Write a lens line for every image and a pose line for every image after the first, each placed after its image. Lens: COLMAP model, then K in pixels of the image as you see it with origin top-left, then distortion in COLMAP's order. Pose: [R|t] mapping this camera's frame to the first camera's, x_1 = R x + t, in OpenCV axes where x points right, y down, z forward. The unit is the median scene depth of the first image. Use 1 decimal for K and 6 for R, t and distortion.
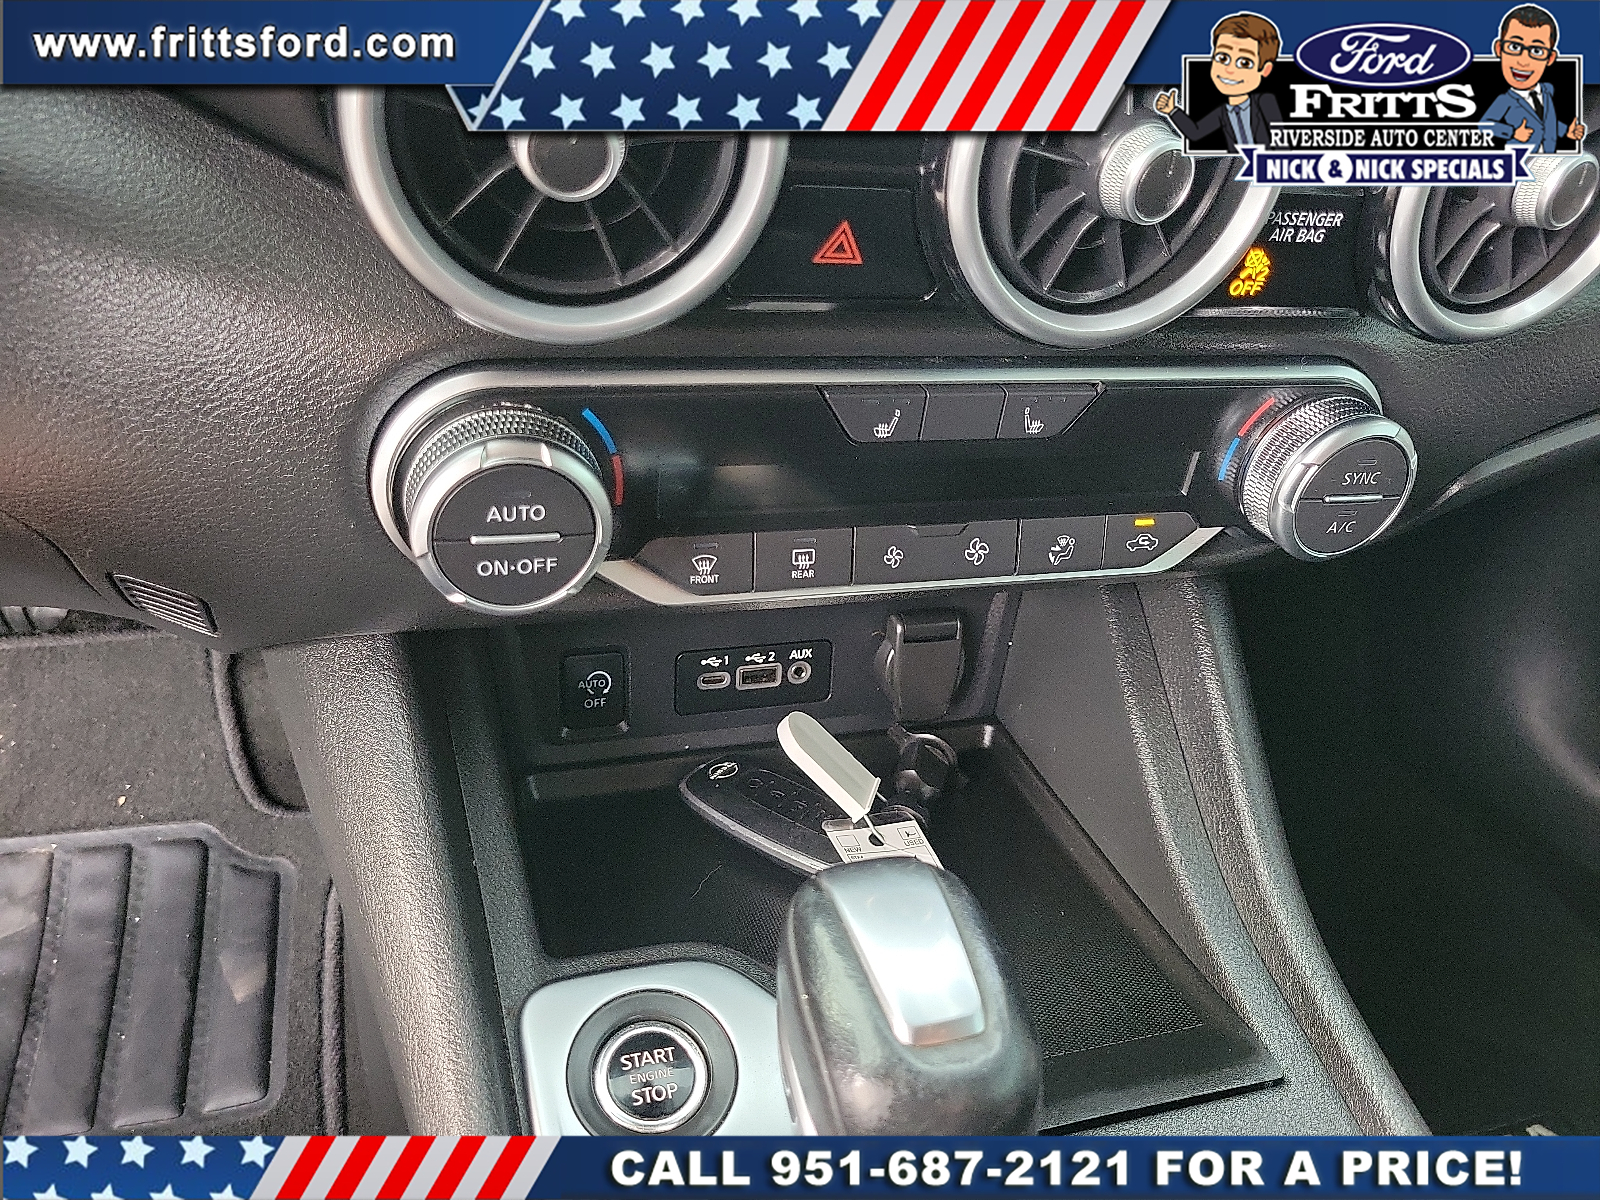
lens RADIAL K [[1206.4, 0, 803.5], [0, 1206.4, 599.6], [0, 0, 1]] dist [0.041537, -0.005998]
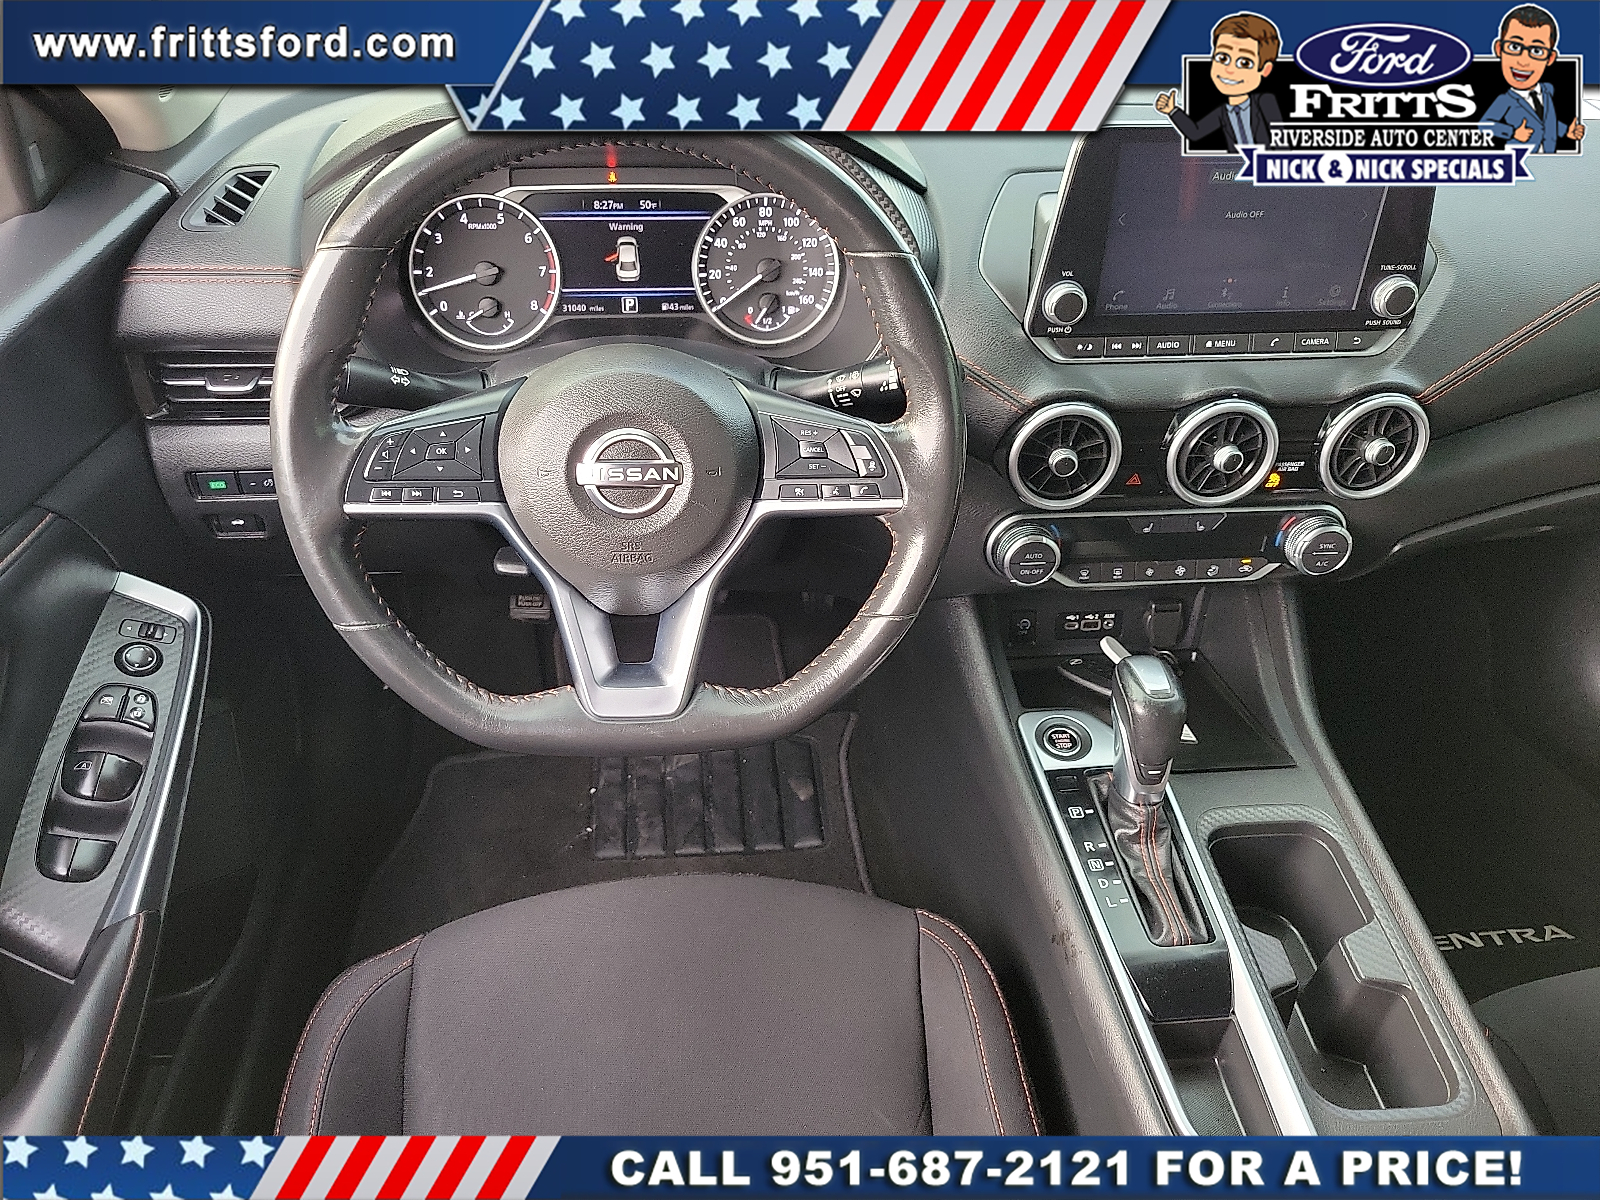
lens RADIAL K [[1206.4, 0, 788.1], [0, 1206.4, 599.7], [0, 0, 1]] dist [0.041537, -0.005998]
pose [[0.975012, 0.014516, -0.221676, -0.119518], [-0.021900, 0.999283, -0.030889, 0.131707], [0.221068, 0.034971, 0.974631, -1.907005]]
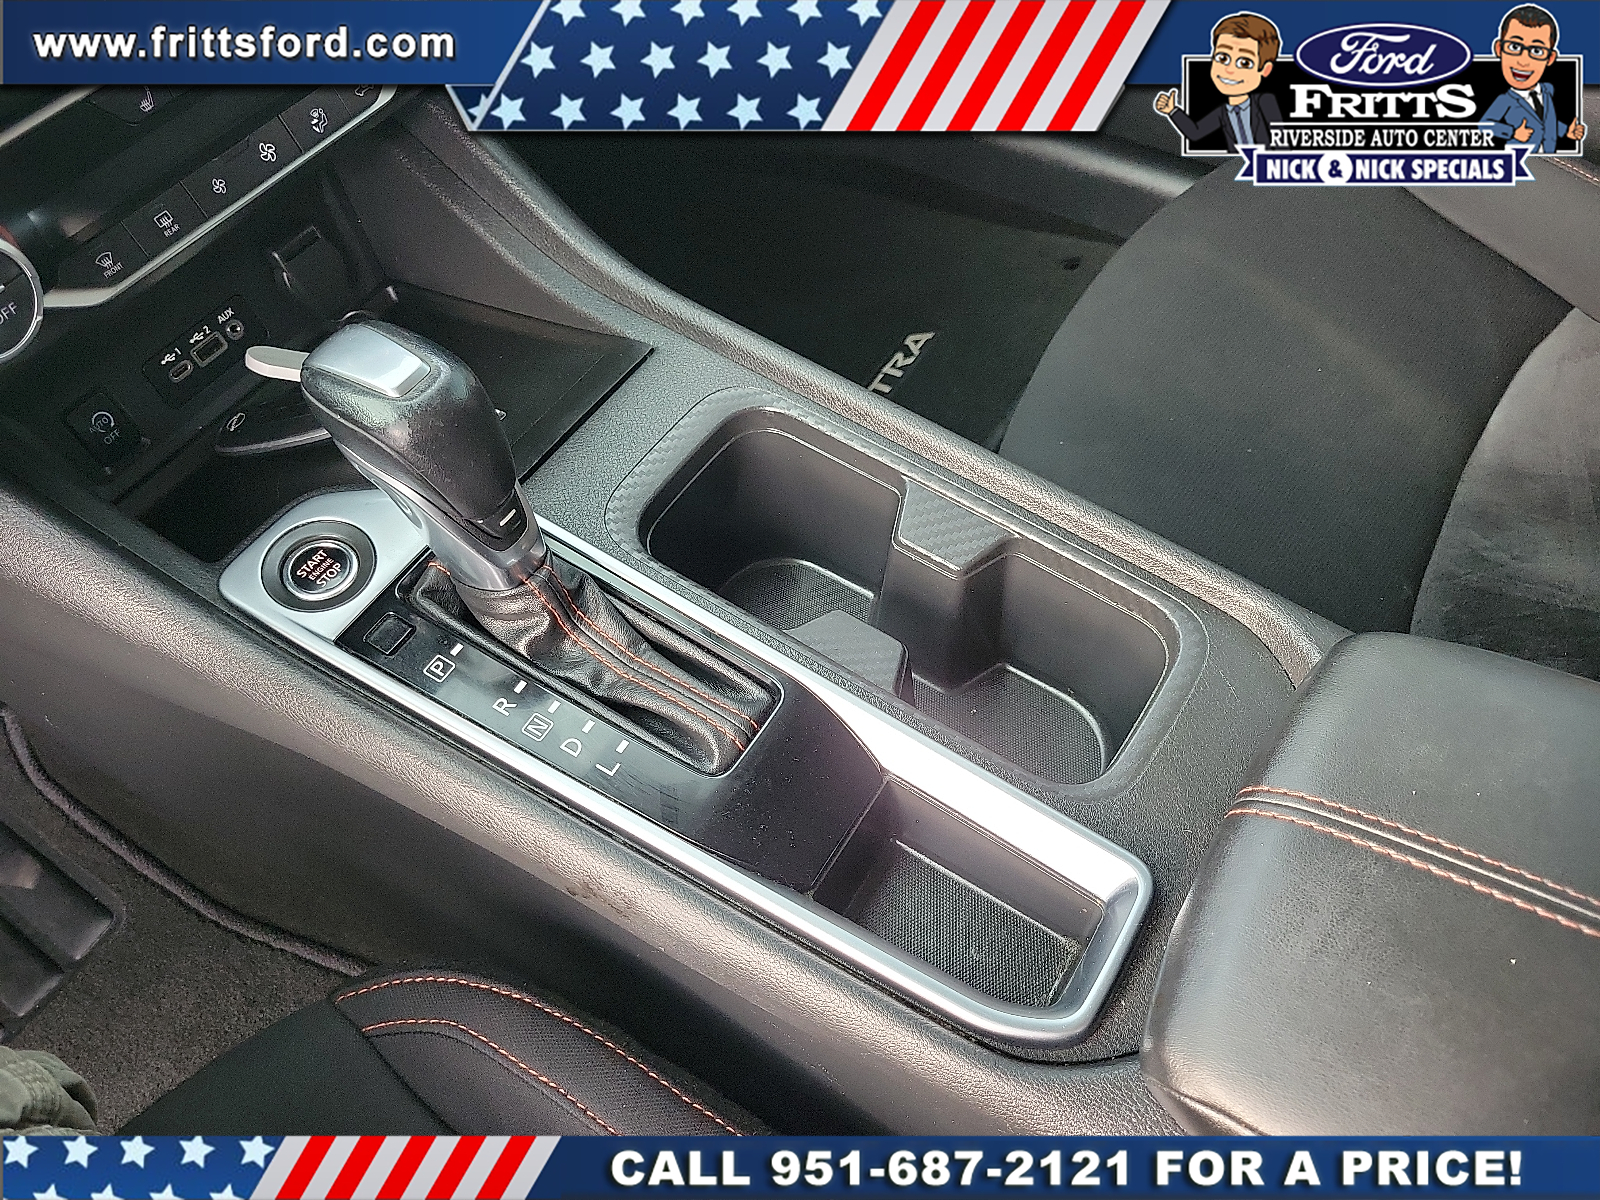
lens RADIAL K [[1206.4, 0, 793.5], [0, 1206.4, 614.2], [0, 0, 1]] dist [0.041537, -0.005998]
pose [[0.742121, -0.630620, 0.227103, -0.063223], [0.527299, 0.758462, 0.383004, 0.141441], [-0.413779, -0.164484, 0.895395, -0.601785]]
